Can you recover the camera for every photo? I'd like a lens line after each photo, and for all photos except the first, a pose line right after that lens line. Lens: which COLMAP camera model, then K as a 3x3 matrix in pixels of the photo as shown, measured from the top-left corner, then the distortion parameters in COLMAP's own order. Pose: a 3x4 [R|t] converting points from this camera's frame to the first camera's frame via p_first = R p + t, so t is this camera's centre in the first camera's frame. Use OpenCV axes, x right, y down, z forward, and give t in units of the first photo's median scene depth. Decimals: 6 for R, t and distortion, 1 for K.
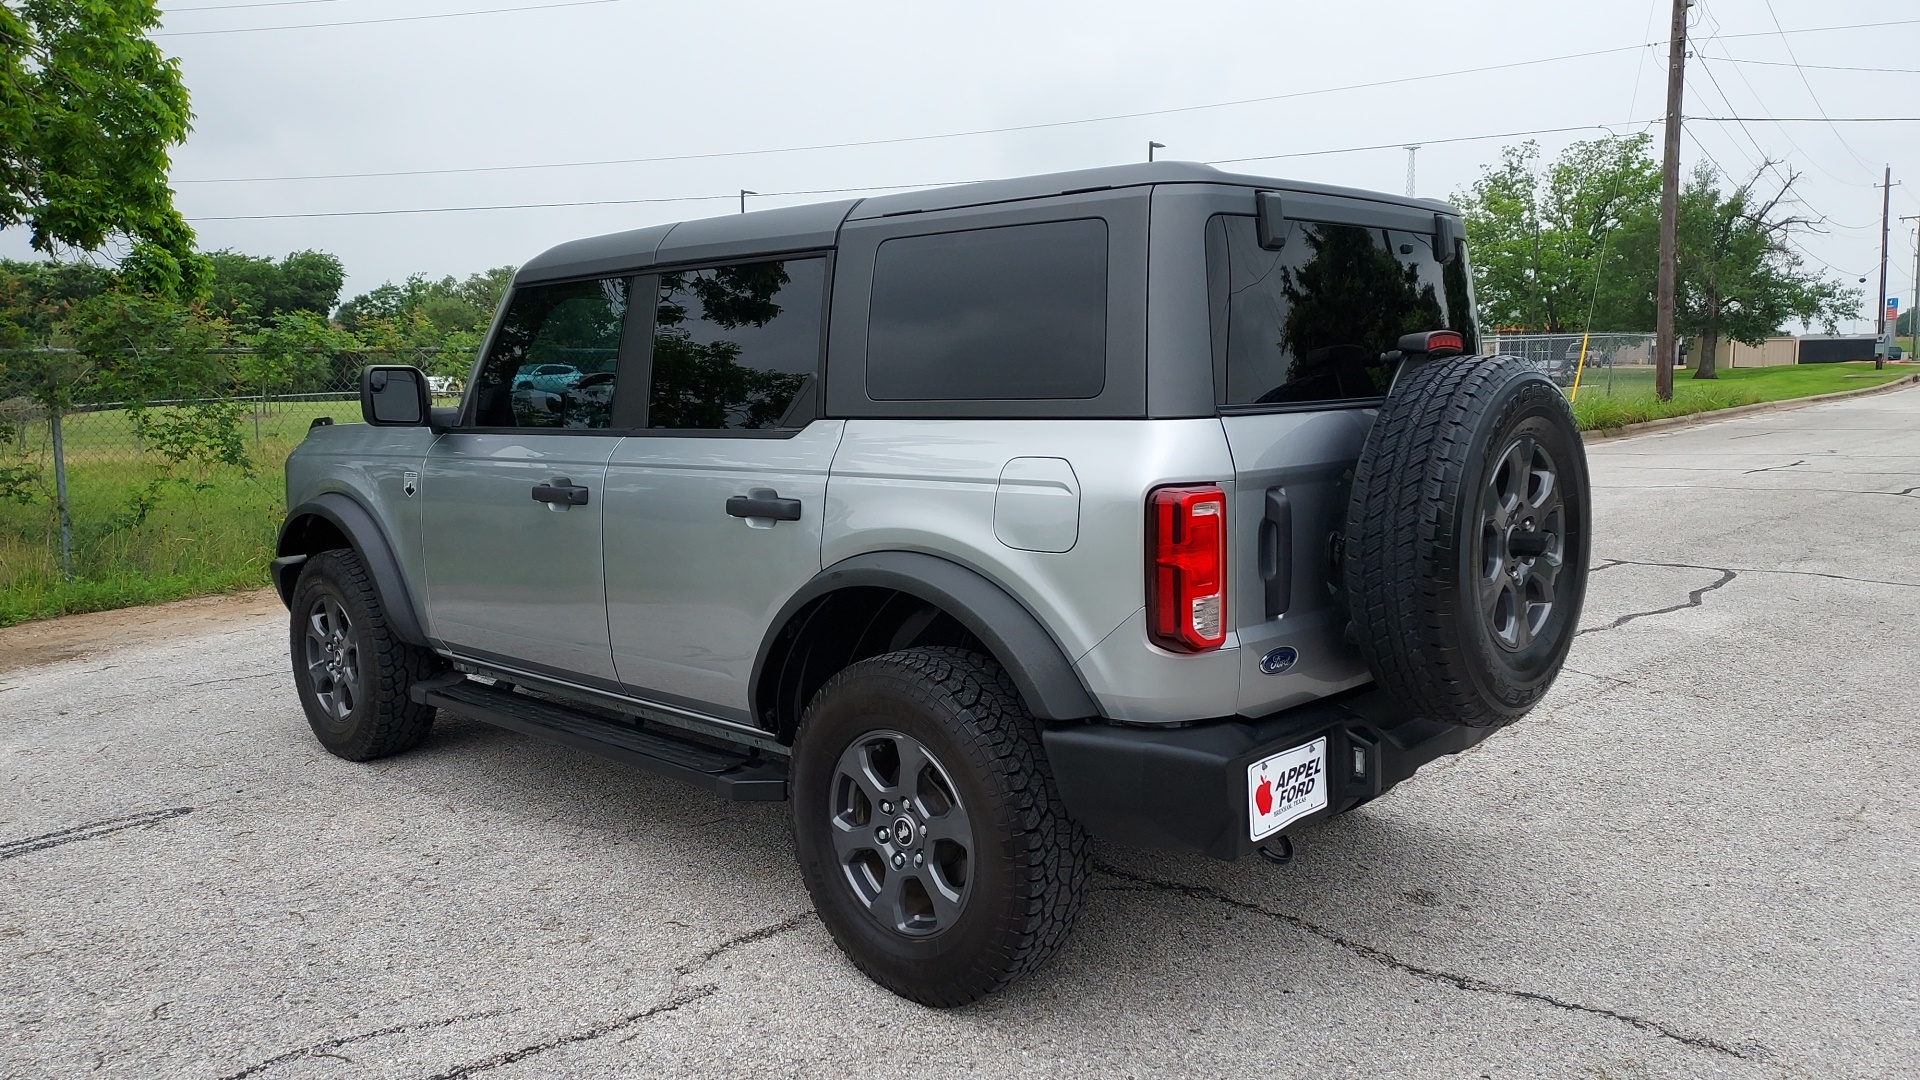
lens RADIAL K [[1456.9, 0, 975.0], [0, 1456.9, 537.8], [0, 0, 1]] dist [0.054645, -0.001142]
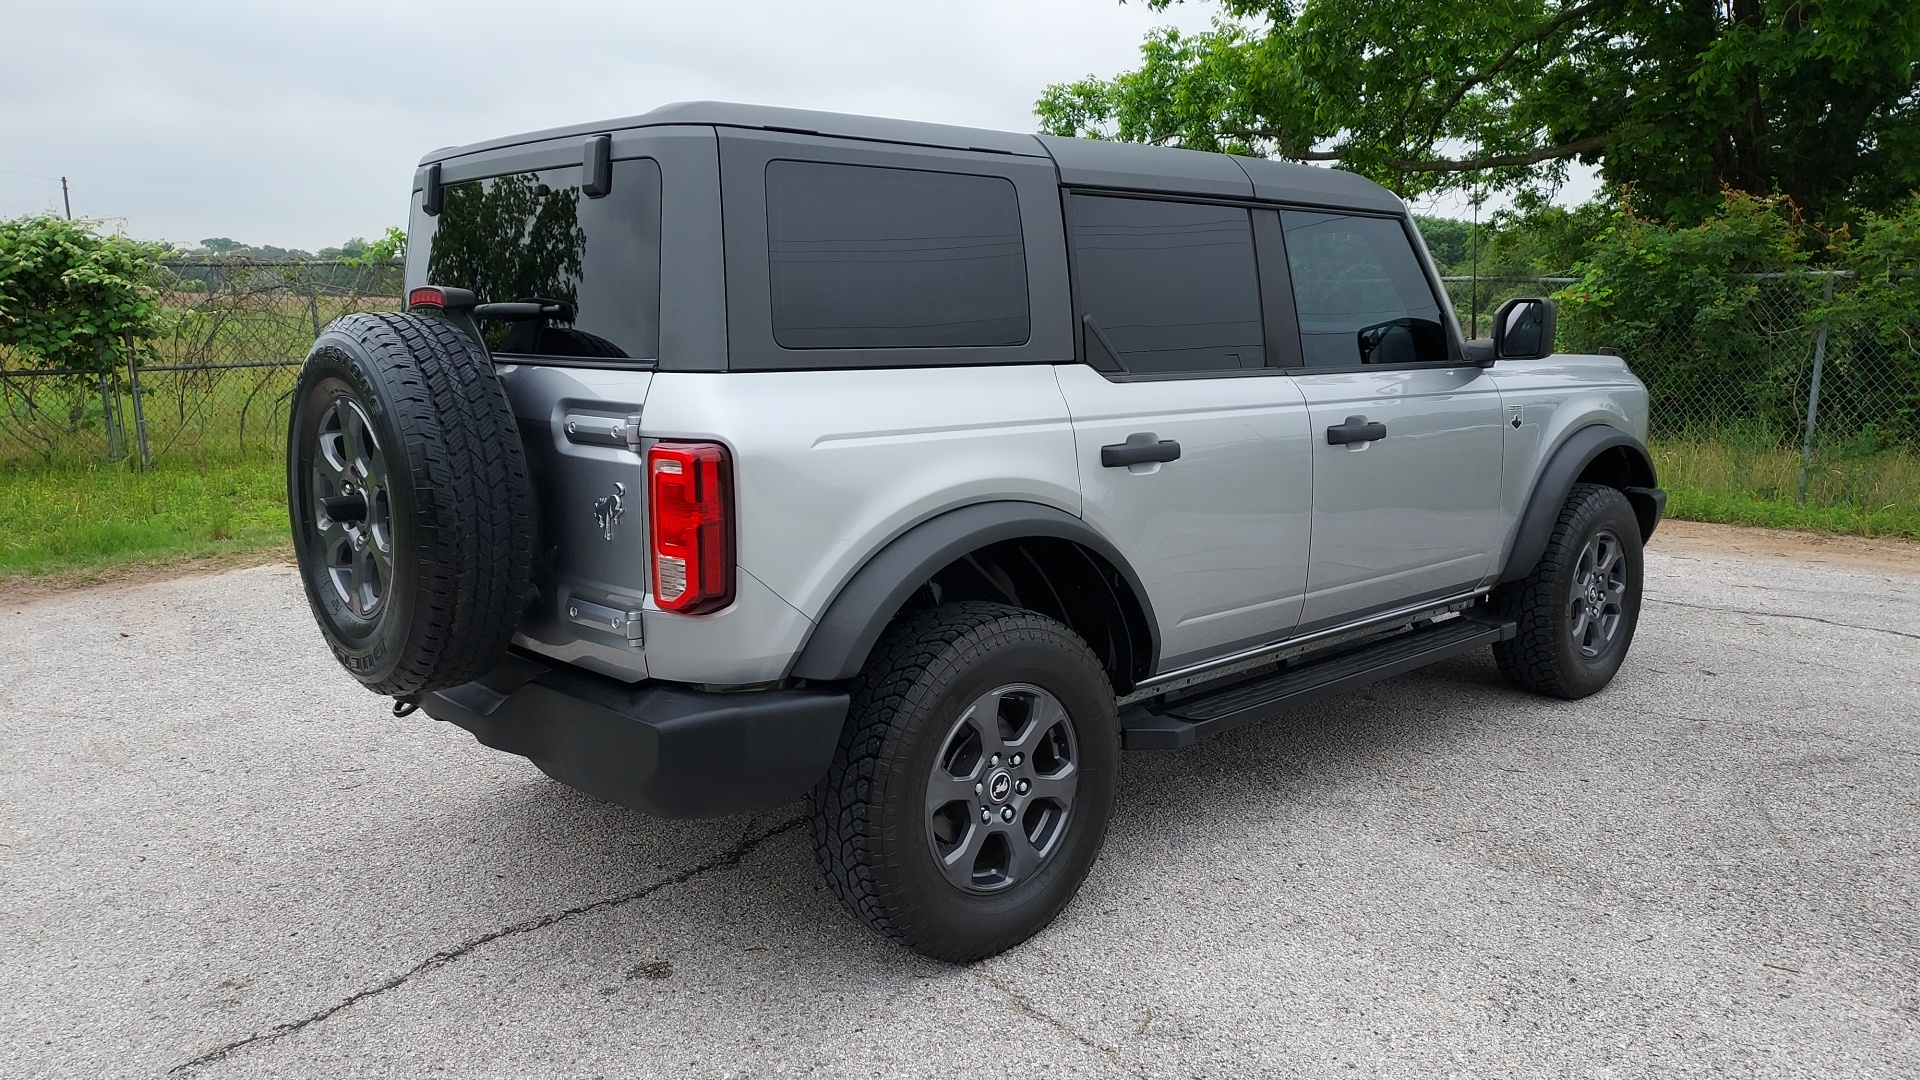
lens RADIAL K [[1456.9, 0, 975.0], [0, 1456.9, 537.8], [0, 0, 1]] dist [0.054645, -0.001142]
pose [[-0.106470, 0.184118, -0.977121, 1.061479], [-0.118990, 0.973285, 0.196360, -0.178148], [0.987170, 0.137174, -0.081718, 1.230841]]
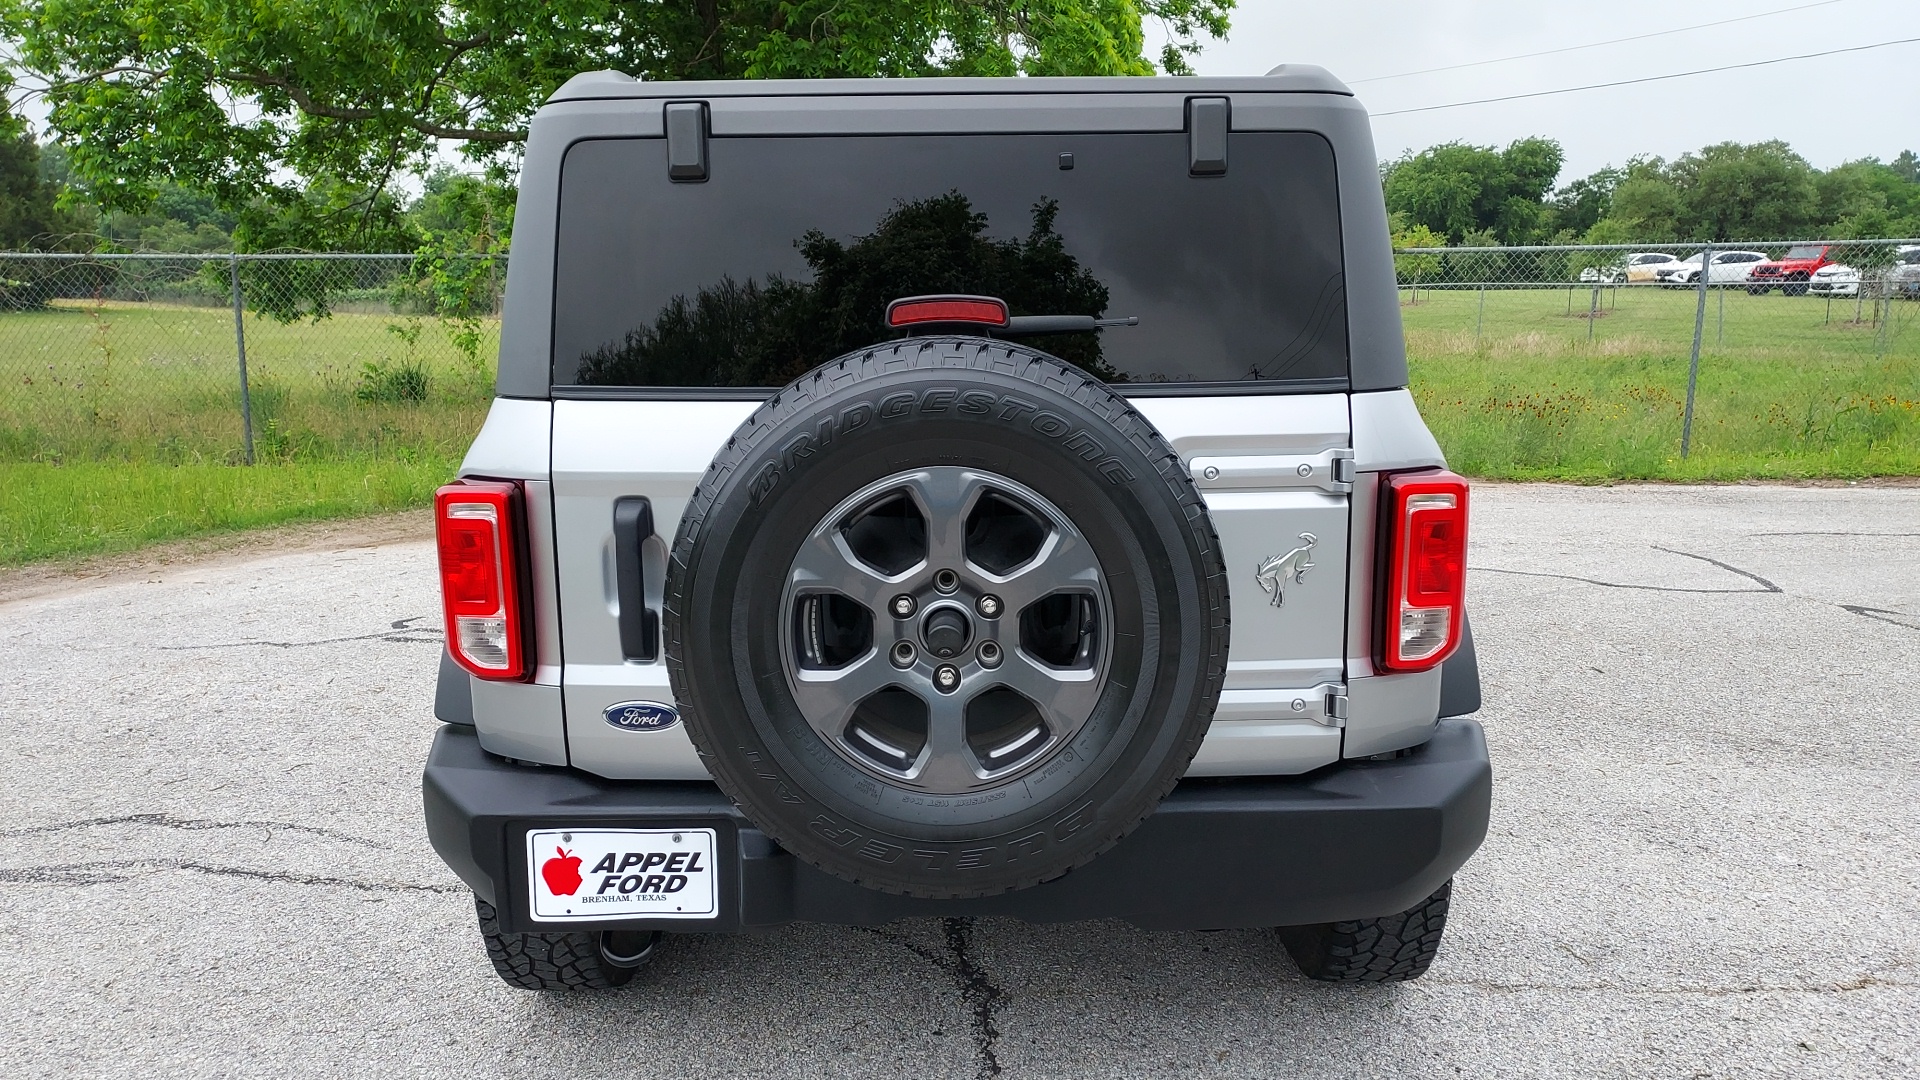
lens RADIAL K [[1447.6, 0, 1003.3], [0, 1447.6, 535.7], [0, 0, 1]] dist [0.053017, -0.000866]
pose [[0.671816, 0.154816, -0.724359, 0.699939], [-0.097827, 0.987892, 0.120410, -0.097030], [0.734230, -0.010032, 0.678827, 0.487974]]
